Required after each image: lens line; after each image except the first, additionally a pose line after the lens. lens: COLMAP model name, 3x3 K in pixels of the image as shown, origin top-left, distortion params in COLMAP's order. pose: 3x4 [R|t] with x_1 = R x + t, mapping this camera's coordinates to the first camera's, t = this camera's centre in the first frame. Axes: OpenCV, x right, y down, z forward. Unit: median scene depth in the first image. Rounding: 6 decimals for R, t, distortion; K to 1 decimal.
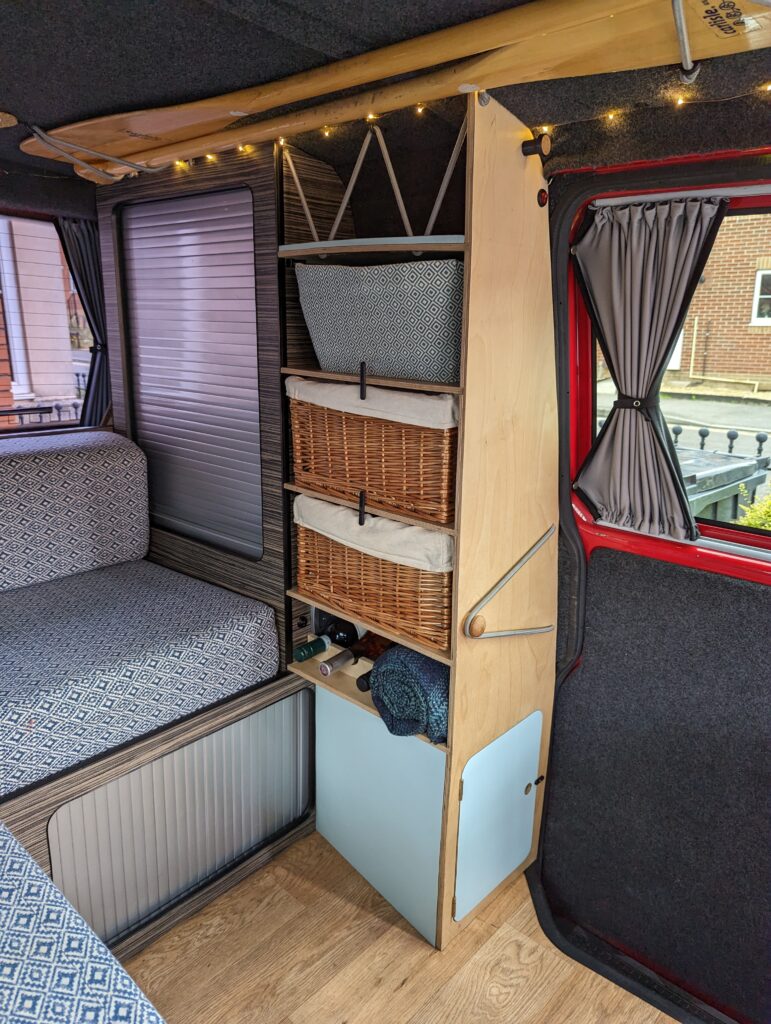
lens RADIAL K [[729.1, 0, 384.0], [0, 729.1, 512.0], [0, 0, 1]] dist [0.049724, -0.039426]
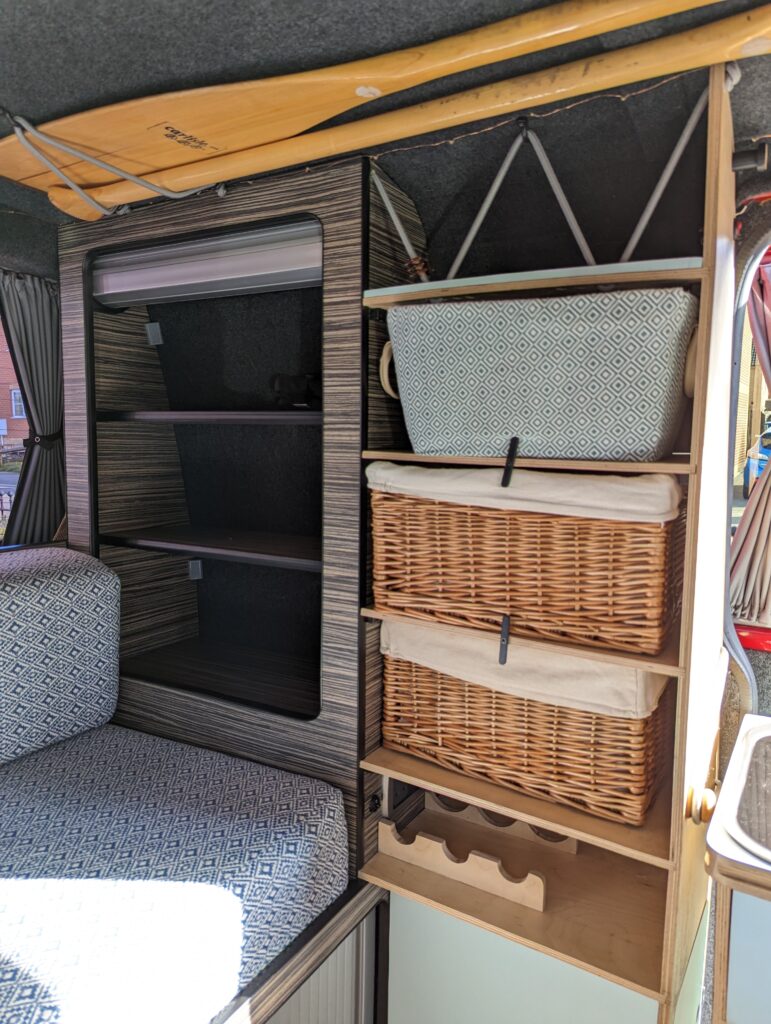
lens RADIAL K [[729.1, 0, 388.0], [0, 729.1, 508.1], [0, 0, 1]] dist [0.049724, -0.039426]
pose [[0.981807, -0.029132, 0.187634, -0.251276], [0.056571, 0.988163, -0.142593, -0.034264], [-0.181259, 0.150614, 0.971834, 0.288089]]
